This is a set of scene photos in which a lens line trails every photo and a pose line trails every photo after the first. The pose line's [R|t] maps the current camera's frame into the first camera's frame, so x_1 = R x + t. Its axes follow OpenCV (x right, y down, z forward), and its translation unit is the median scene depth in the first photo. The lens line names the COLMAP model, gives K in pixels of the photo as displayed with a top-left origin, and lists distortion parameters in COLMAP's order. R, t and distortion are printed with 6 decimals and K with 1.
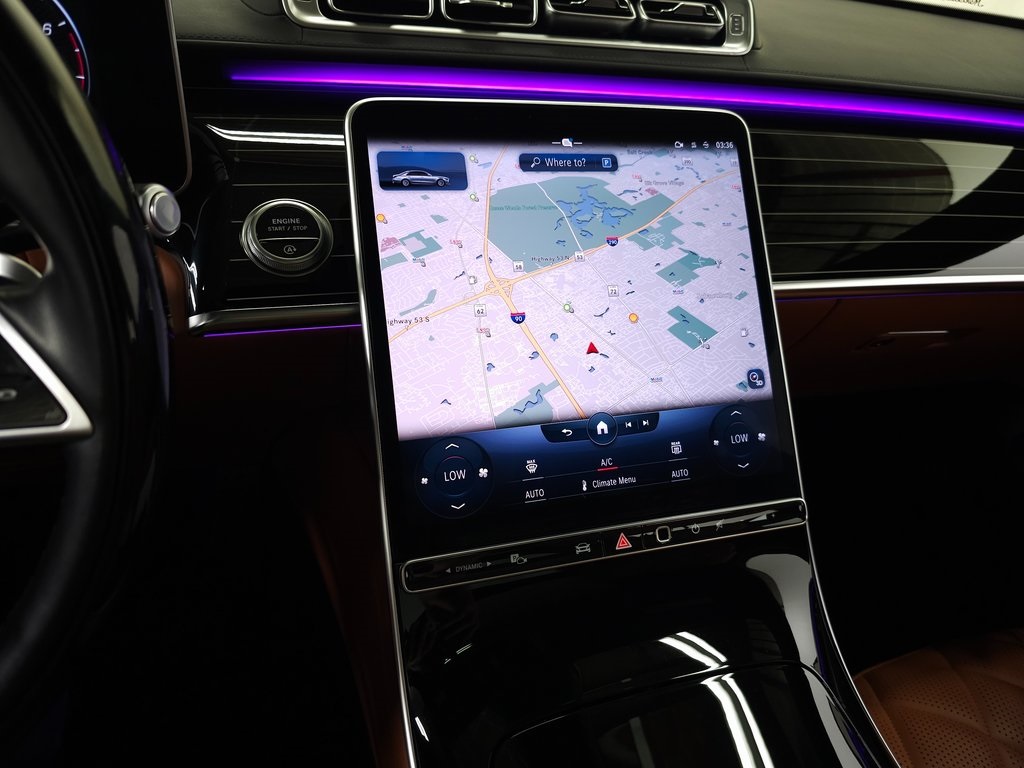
lens RADIAL K [[697.9, 0, 516.7], [0, 697.9, 382.2], [0, 0, 1]] dist [0.035723, -0.044819]
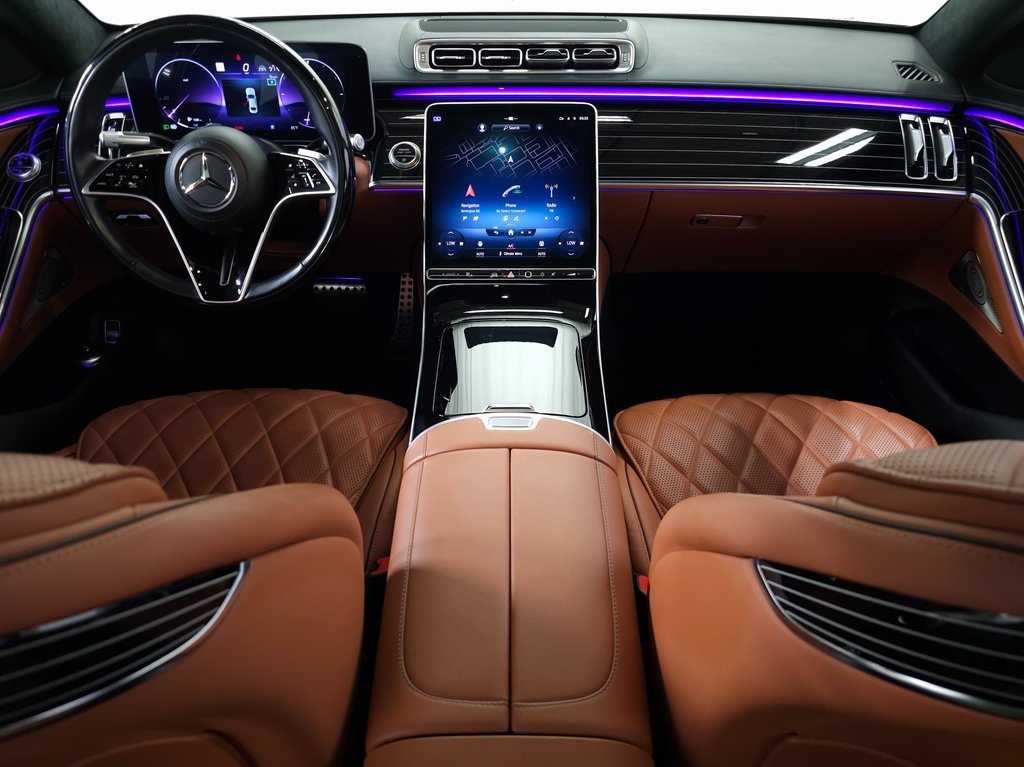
lens RADIAL K [[695.0, 0, 507.9], [0, 695.0, 379.6], [0, 0, 1]] dist [0.053958, -0.059312]
pose [[0.946910, 0.098569, -0.306014, 0.970967], [-0.086992, 0.994888, 0.051278, 0.484393], [0.309505, -0.021934, 0.950645, -1.479299]]
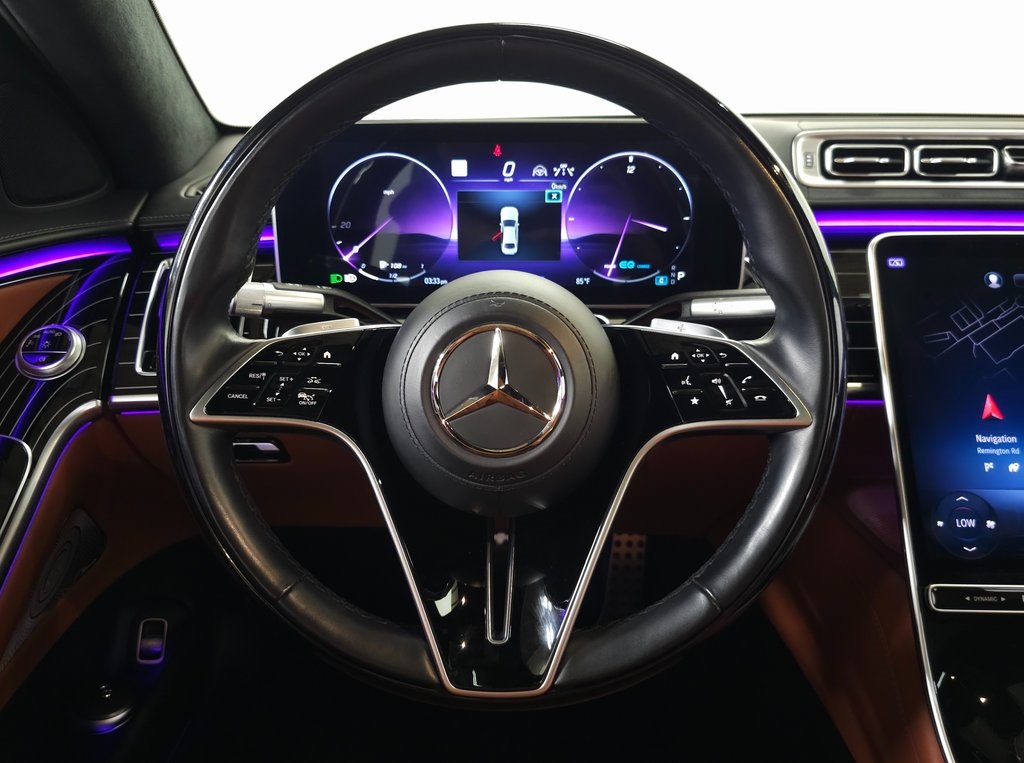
lens RADIAL K [[778.3, 0, 508.9], [0, 778.3, 372.3], [0, 0, 1]] dist [0.007094, -0.005531]
pose [[0.936474, 0.027065, -0.349692, -0.347807], [-0.102729, 0.974460, -0.199686, 0.219631], [0.335356, 0.222924, 0.915337, -0.535302]]
